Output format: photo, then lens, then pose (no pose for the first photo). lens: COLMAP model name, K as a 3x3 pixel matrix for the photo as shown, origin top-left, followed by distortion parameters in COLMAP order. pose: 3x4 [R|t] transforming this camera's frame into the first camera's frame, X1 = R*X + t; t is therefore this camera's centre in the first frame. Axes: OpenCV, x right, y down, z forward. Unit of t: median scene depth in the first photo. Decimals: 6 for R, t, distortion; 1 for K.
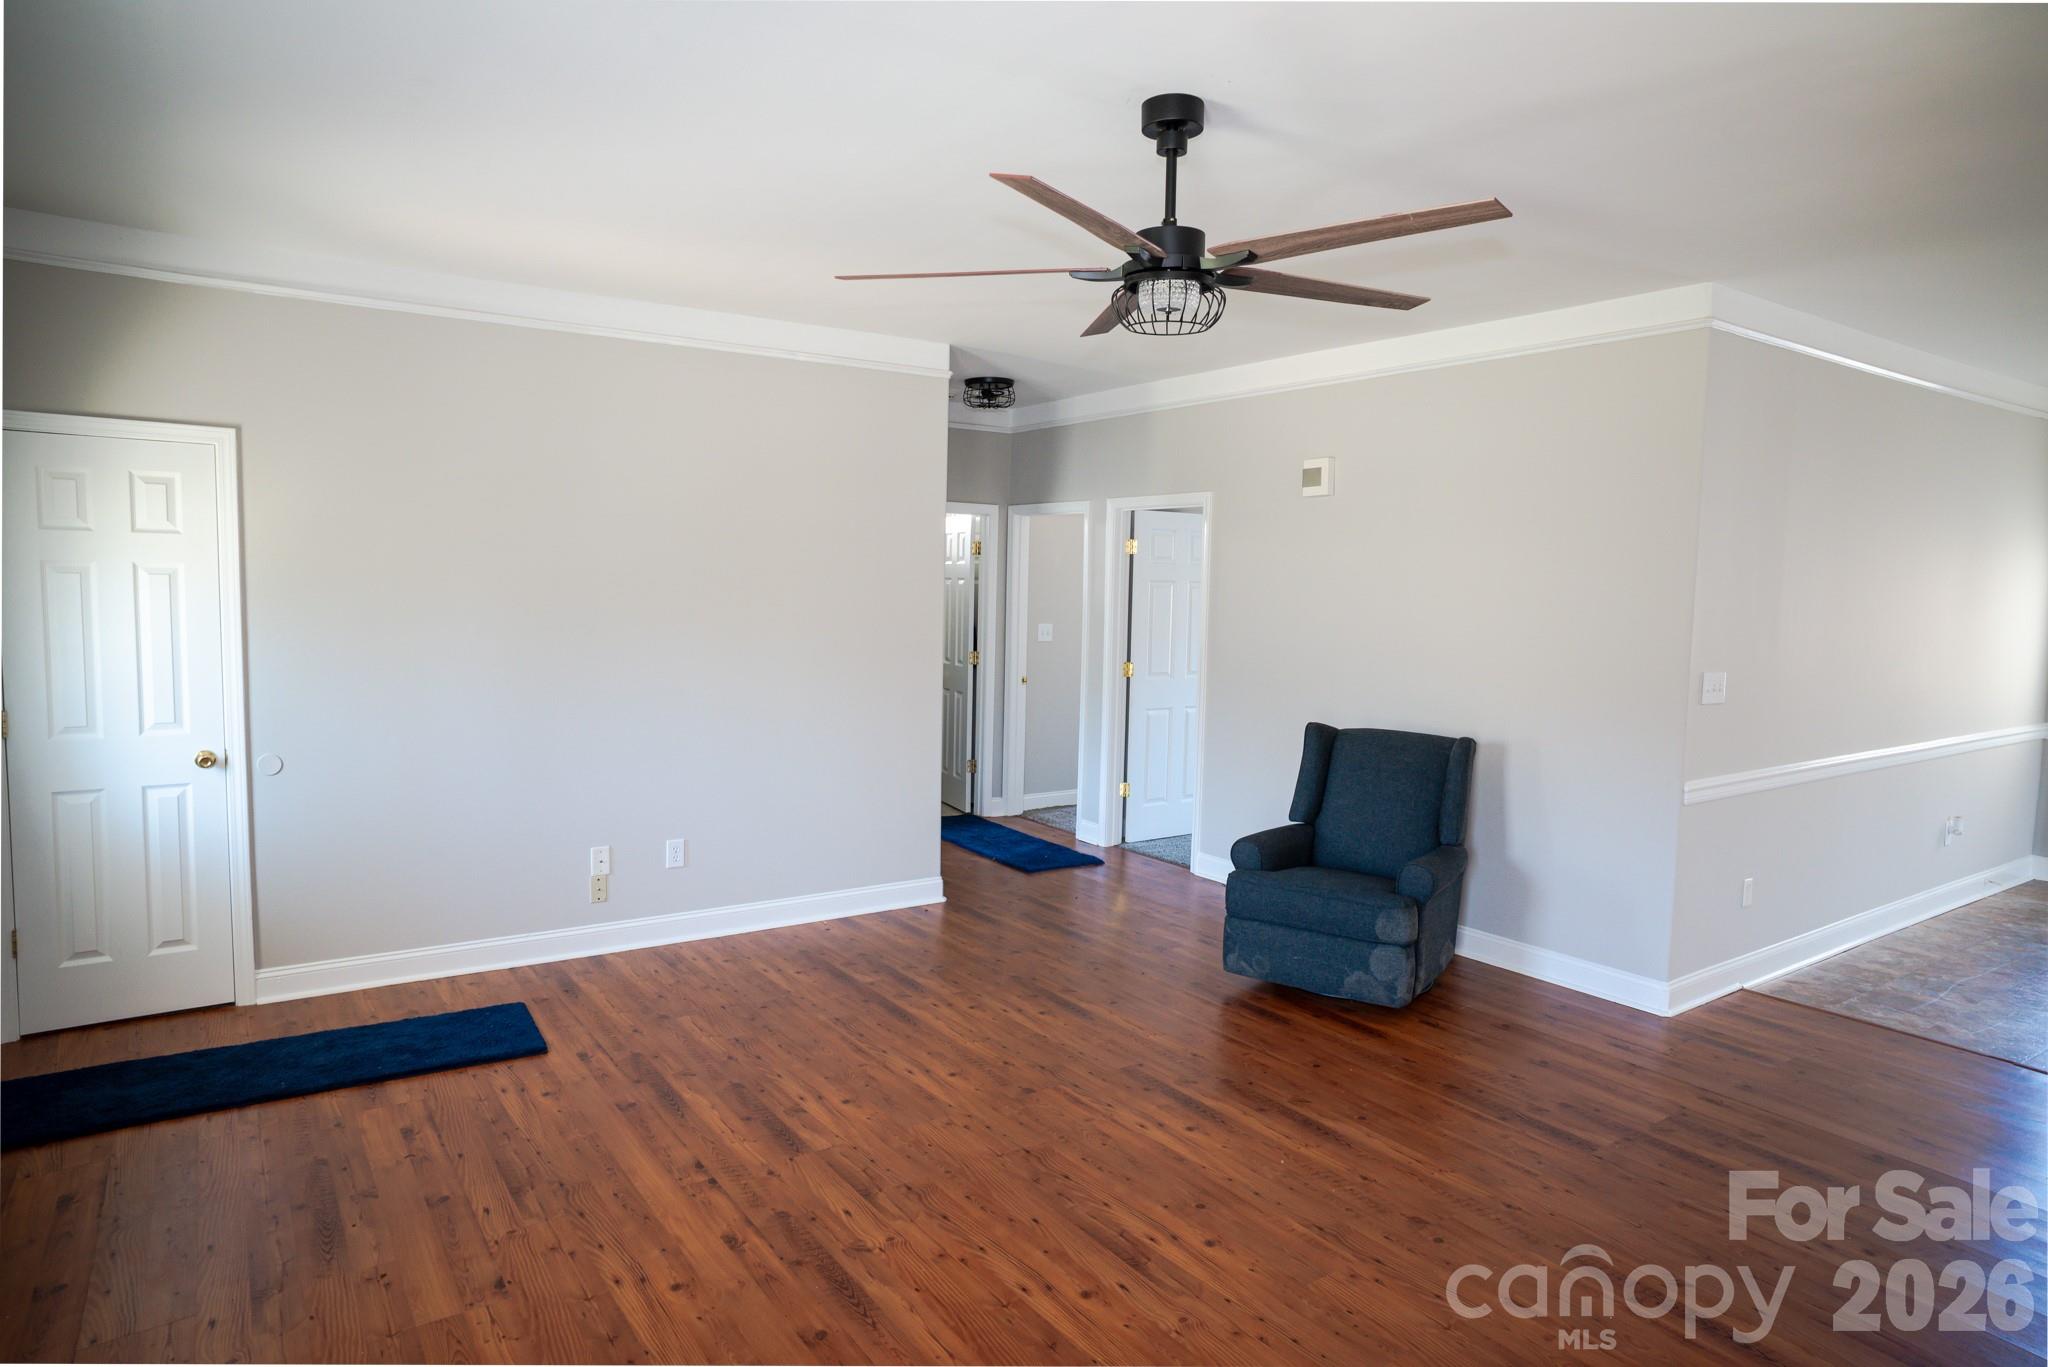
lens RADIAL K [[1180.3, 0, 1008.3], [0, 1180.3, 679.5], [0, 0, 1]] dist [-0.071482, 0.045856]
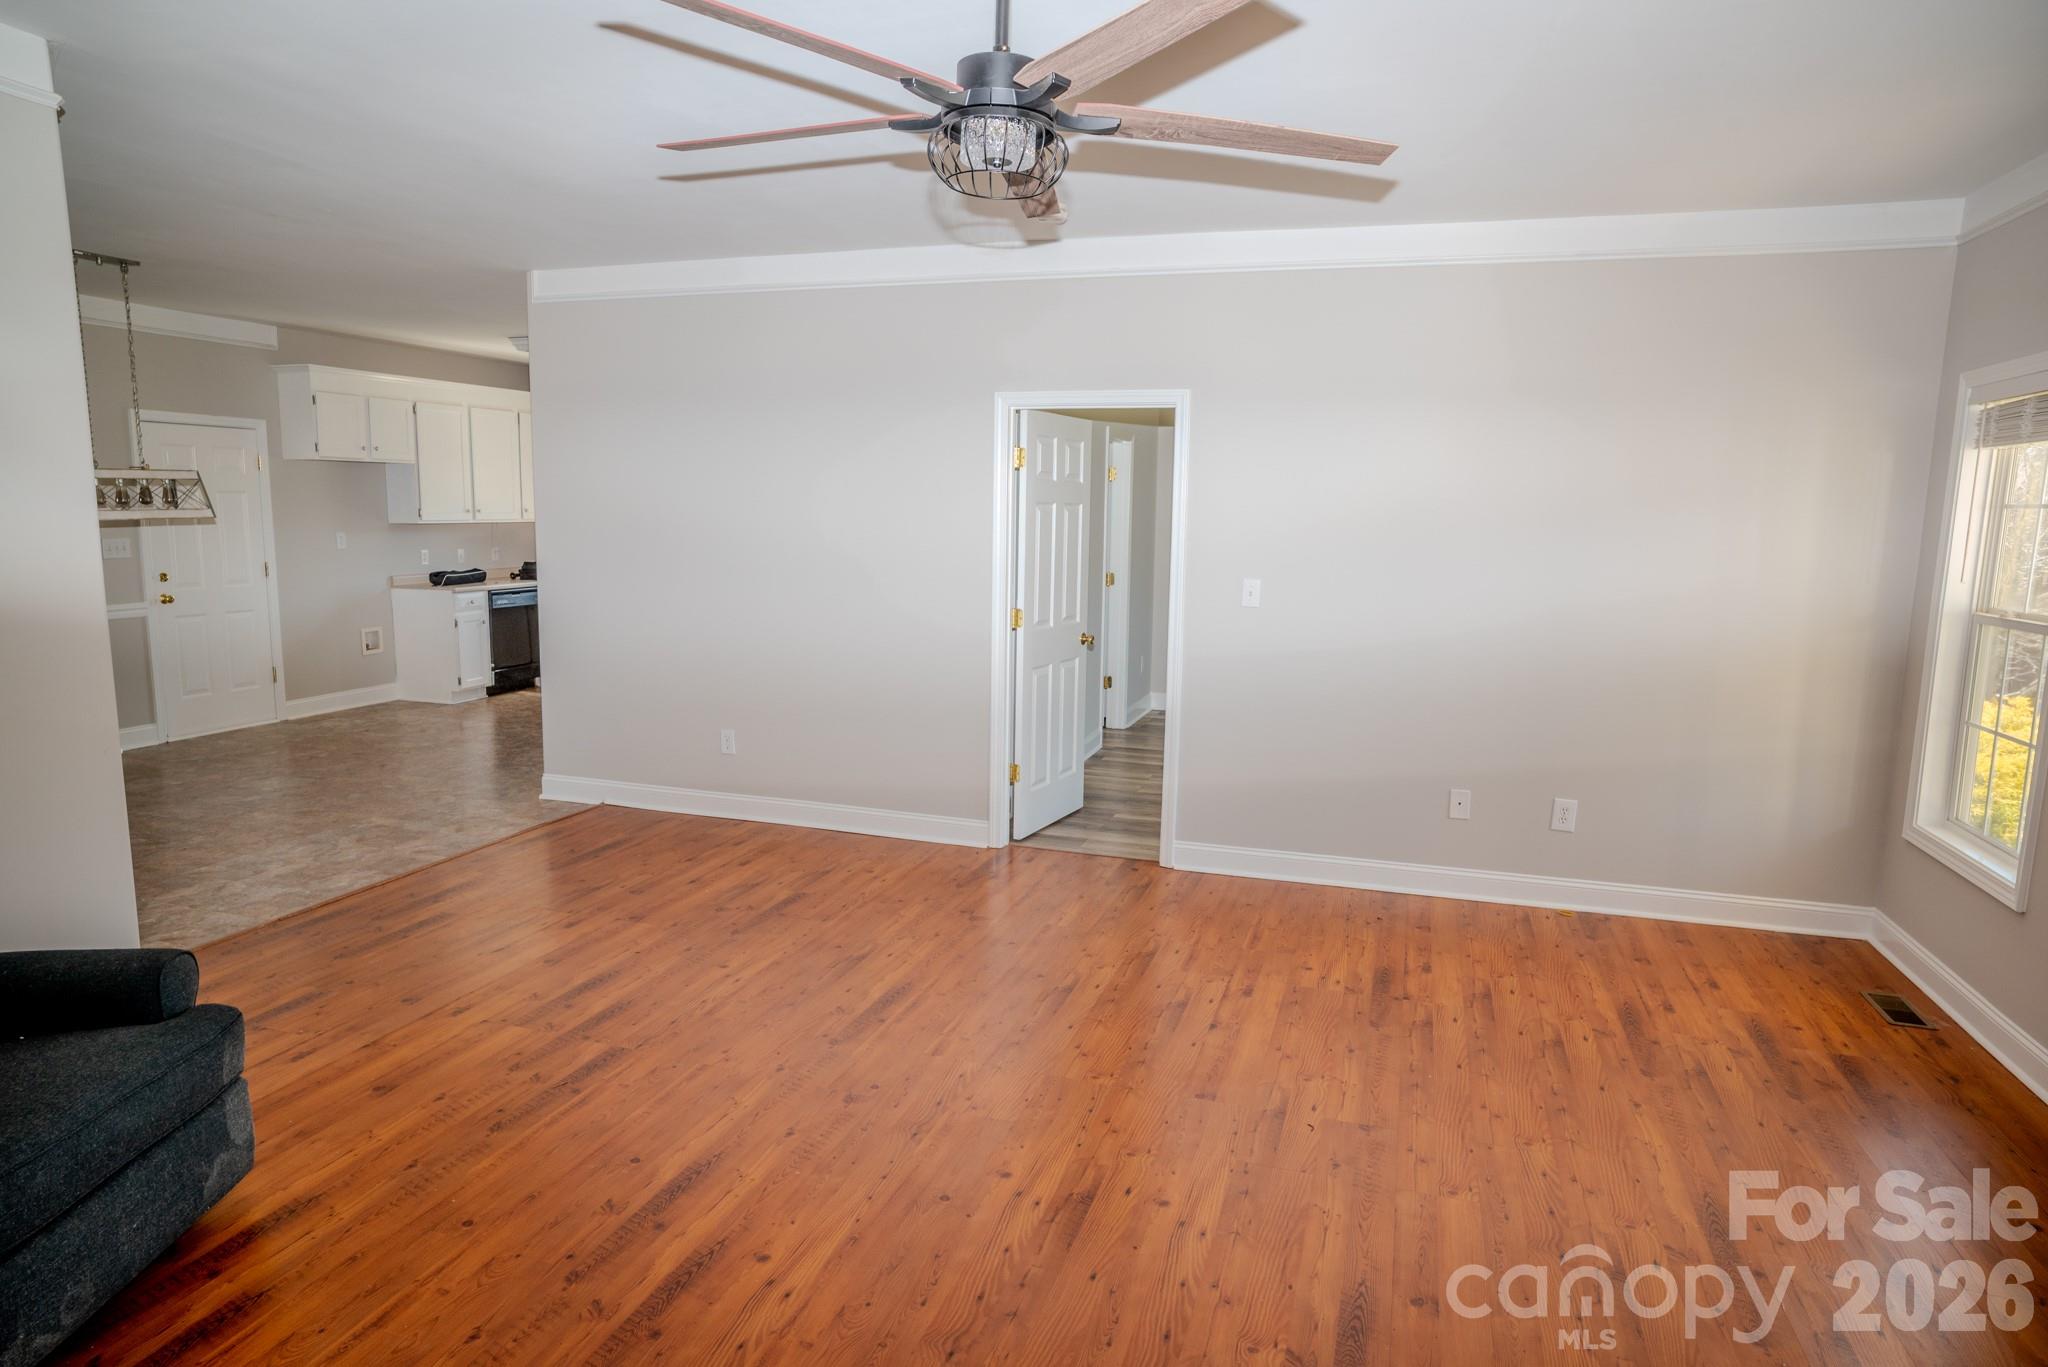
lens RADIAL K [[1180.3, 0, 1008.3], [0, 1180.3, 679.5], [0, 0, 1]] dist [-0.071482, 0.045856]
pose [[-0.599007, -0.143280, 0.787821, -0.496691], [0.042491, 0.976787, 0.209954, -0.122996], [-0.799616, 0.159240, -0.579014, 1.358862]]
